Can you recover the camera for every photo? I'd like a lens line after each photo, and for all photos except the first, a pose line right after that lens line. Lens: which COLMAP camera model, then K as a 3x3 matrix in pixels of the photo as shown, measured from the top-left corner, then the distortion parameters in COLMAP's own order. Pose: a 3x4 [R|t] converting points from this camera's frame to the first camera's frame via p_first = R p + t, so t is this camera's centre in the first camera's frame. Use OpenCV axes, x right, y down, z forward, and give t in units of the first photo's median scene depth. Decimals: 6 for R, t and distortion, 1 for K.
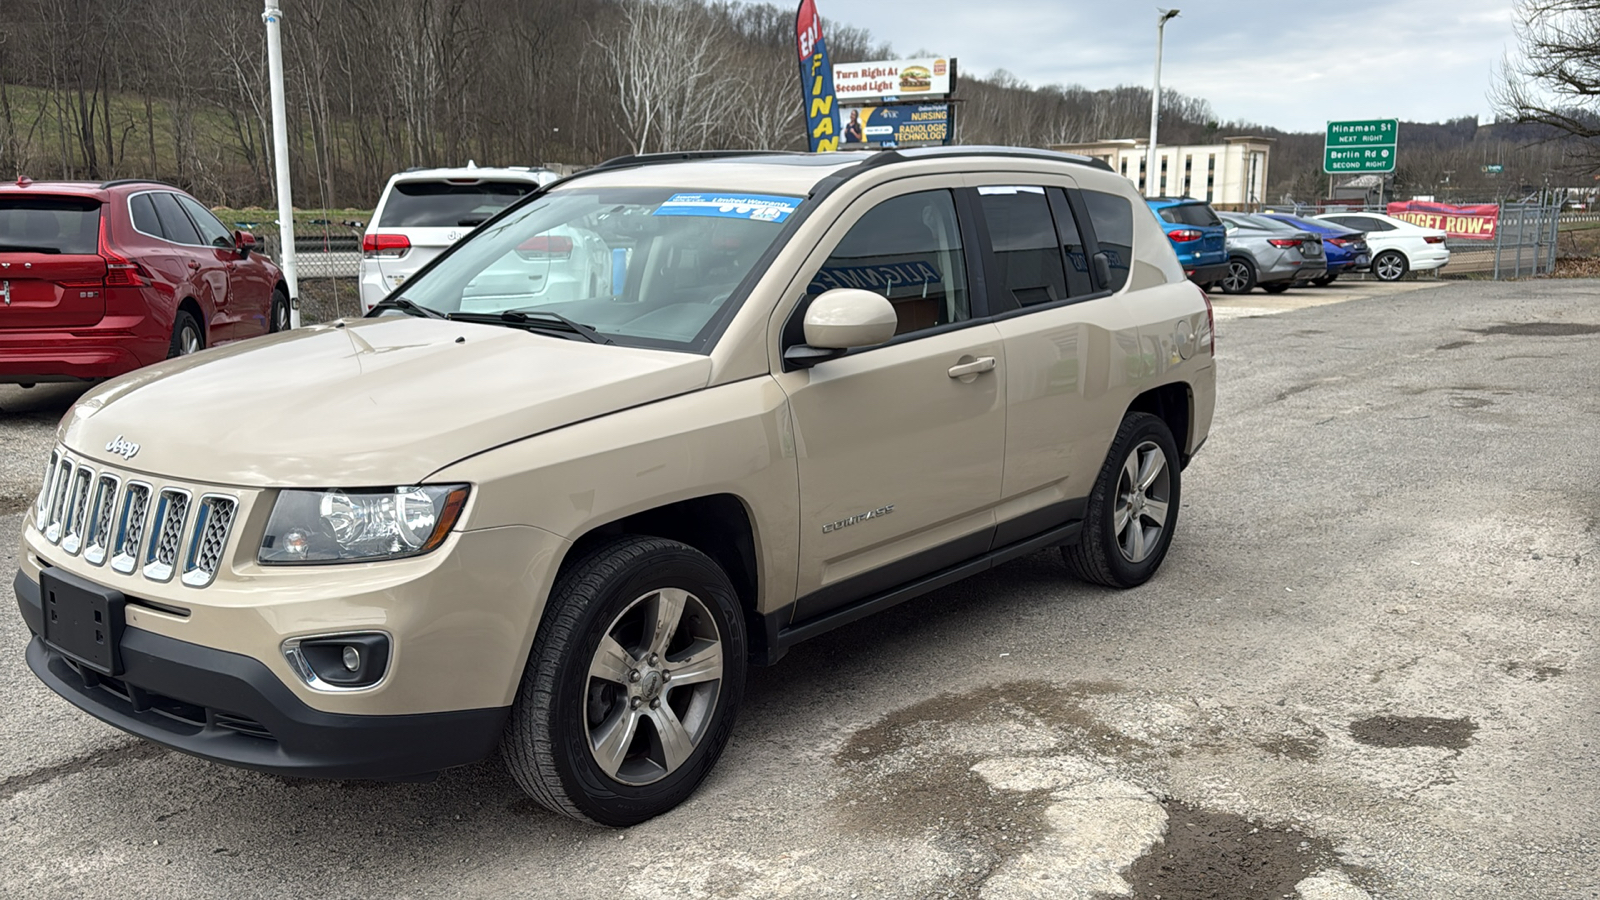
lens RADIAL K [[1368.7, 0, 802.0], [0, 1368.7, 472.3], [0, 0, 1]] dist [0.134295, -0.236928]
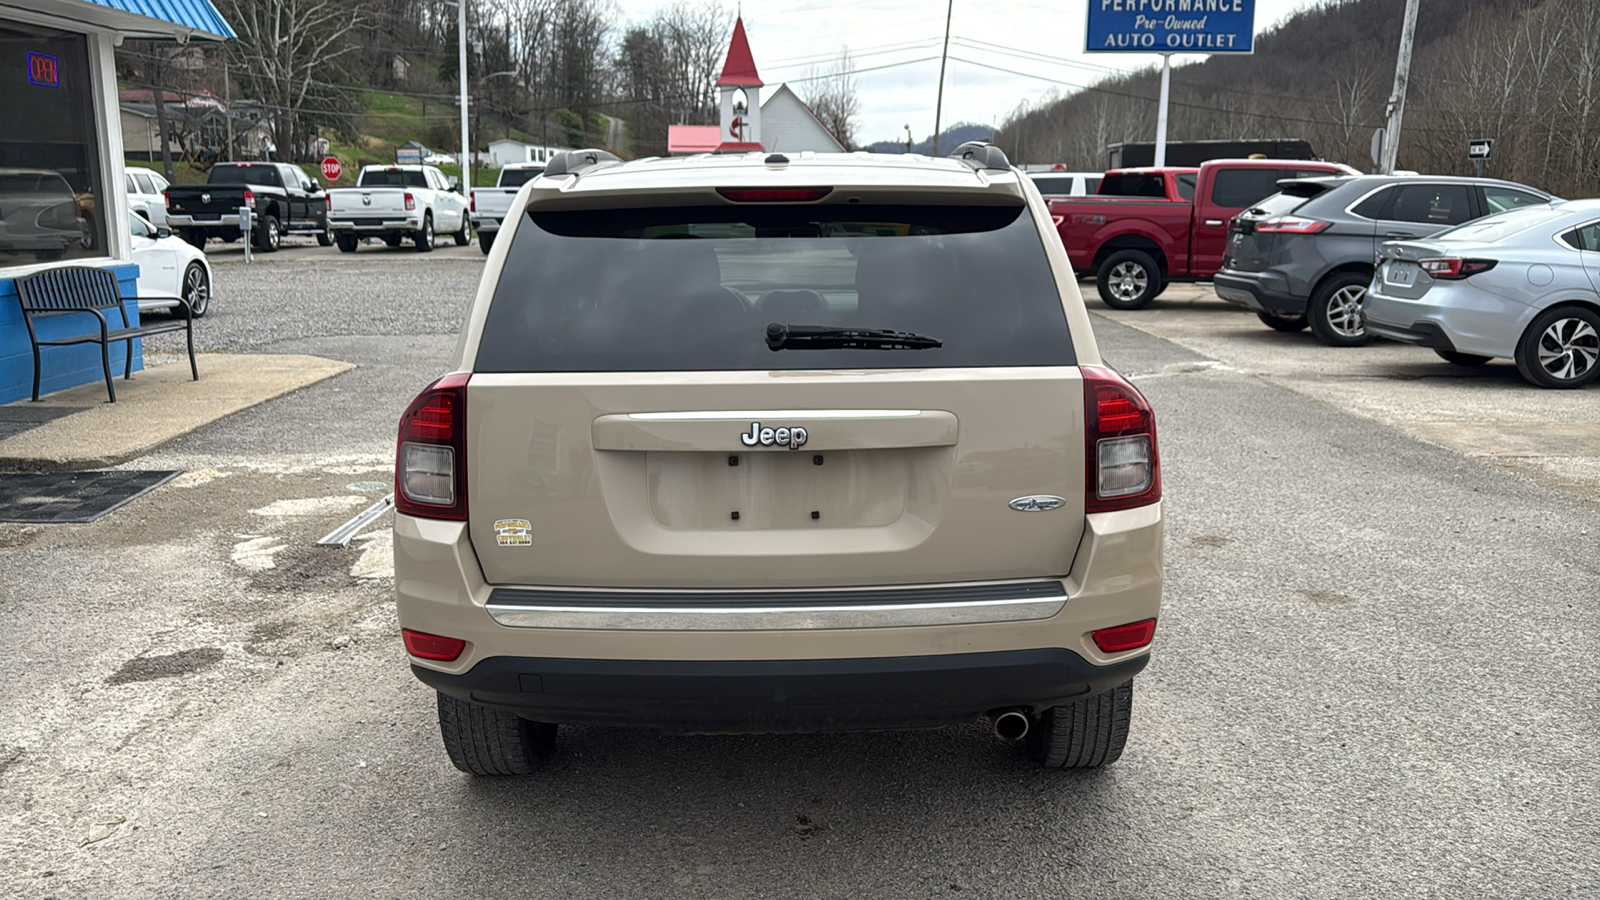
lens RADIAL K [[1368.7, 0, 811.0], [0, 1368.7, 474.8], [0, 0, 1]] dist [0.134295, -0.236928]
pose [[-0.776853, 0.126336, -0.616878, 0.616462], [-0.117558, 0.933343, 0.339192, -0.365489], [0.618611, 0.336021, -0.710218, 1.808818]]
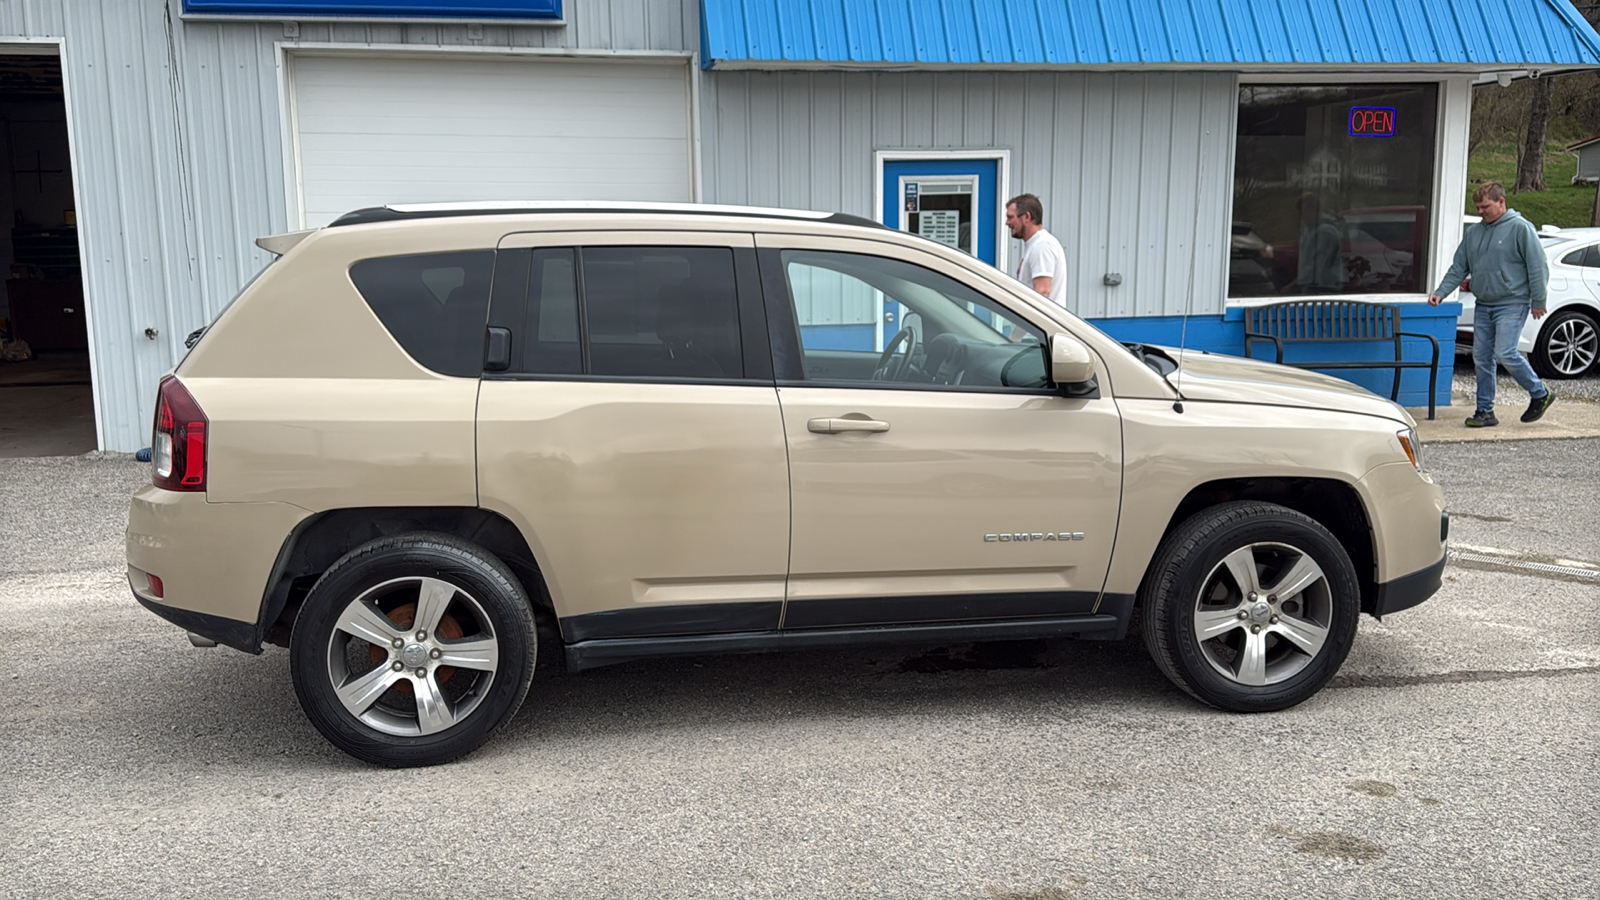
lens RADIAL K [[1368.7, 0, 800.7], [0, 1368.7, 457.4], [0, 0, 1]] dist [0.134295, -0.236928]
pose [[-0.752026, -0.098700, 0.651702, -0.737849], [0.131747, 0.946265, 0.295339, -0.366129], [-0.645833, 0.307962, -0.698612, 1.782539]]
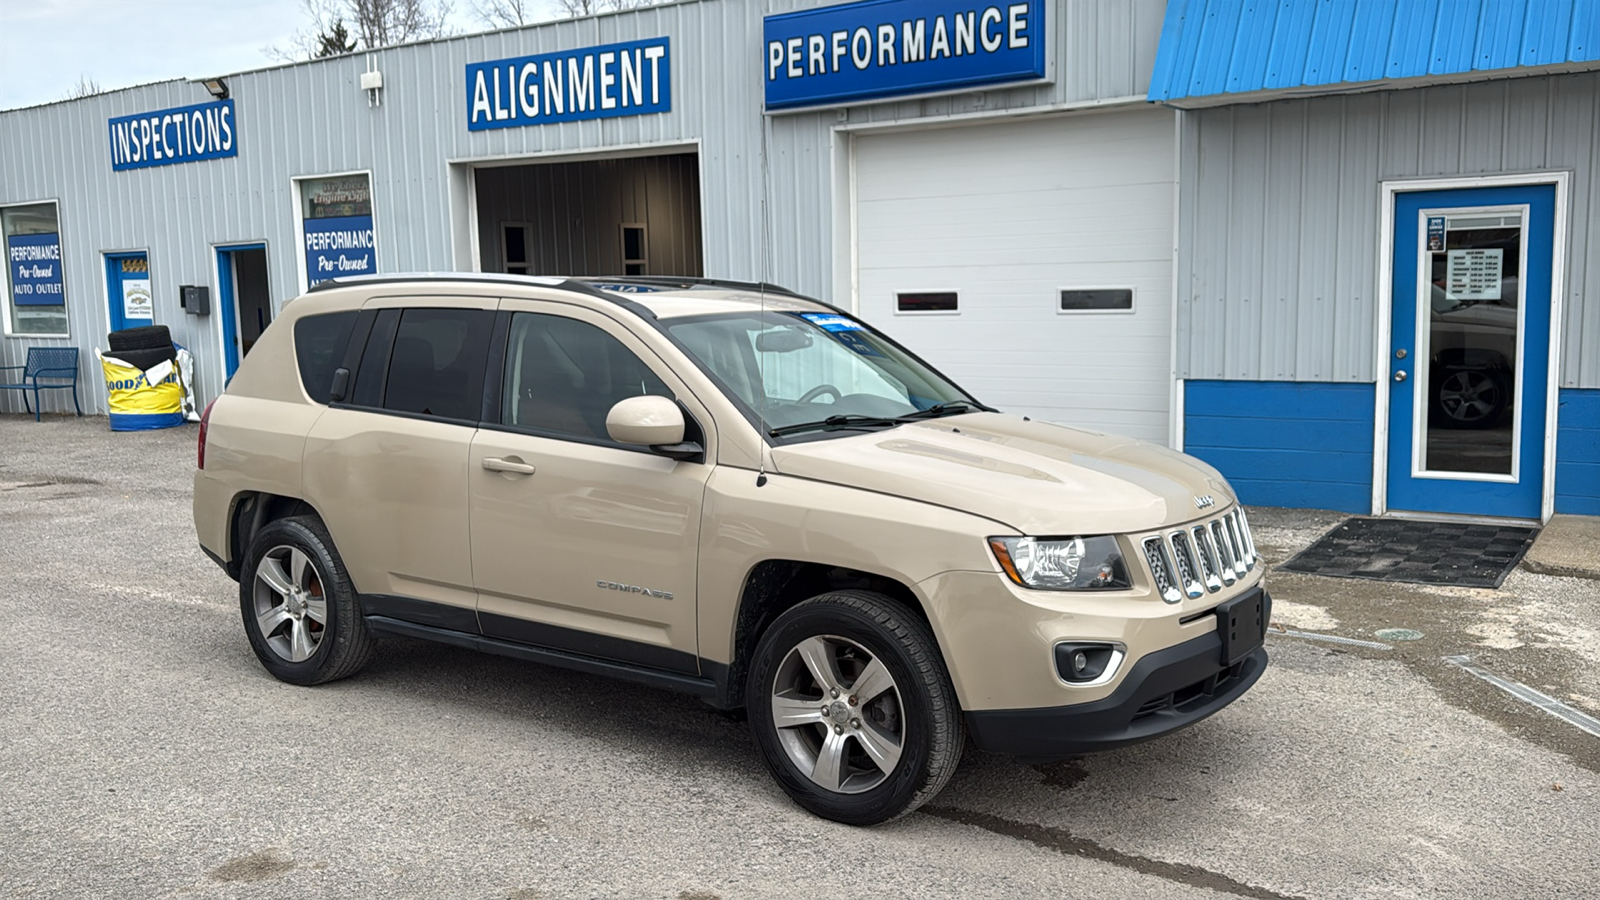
lens RADIAL K [[1368.7, 0, 807.6], [0, 1368.7, 462.3], [0, 0, 1]] dist [0.134295, -0.236928]
pose [[-0.069748, -0.126462, 0.989516, -1.210572], [0.203017, 0.969374, 0.138198, -0.217413], [-0.976688, 0.210527, -0.041938, 0.956541]]
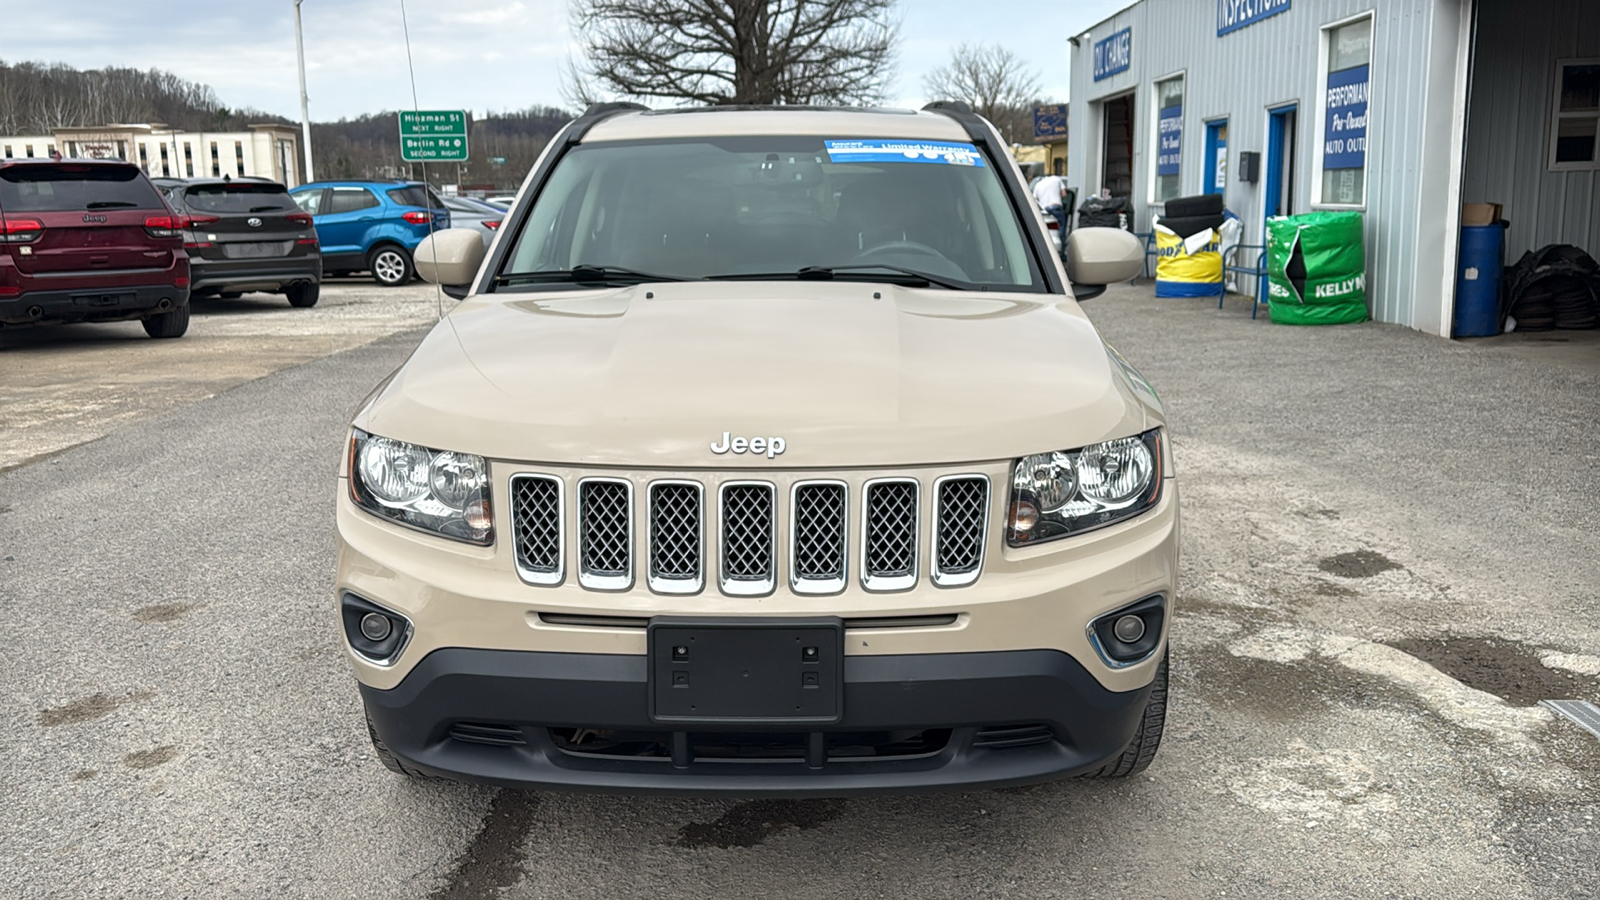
lens RADIAL K [[1368.7, 0, 792.0], [0, 1368.7, 463.7], [0, 0, 1]] dist [0.134295, -0.236928]
pose [[0.787490, -0.130350, 0.602385, -0.625682], [0.129665, 0.990544, 0.044834, -0.026303], [-0.602533, 0.042802, 0.796945, 0.245082]]
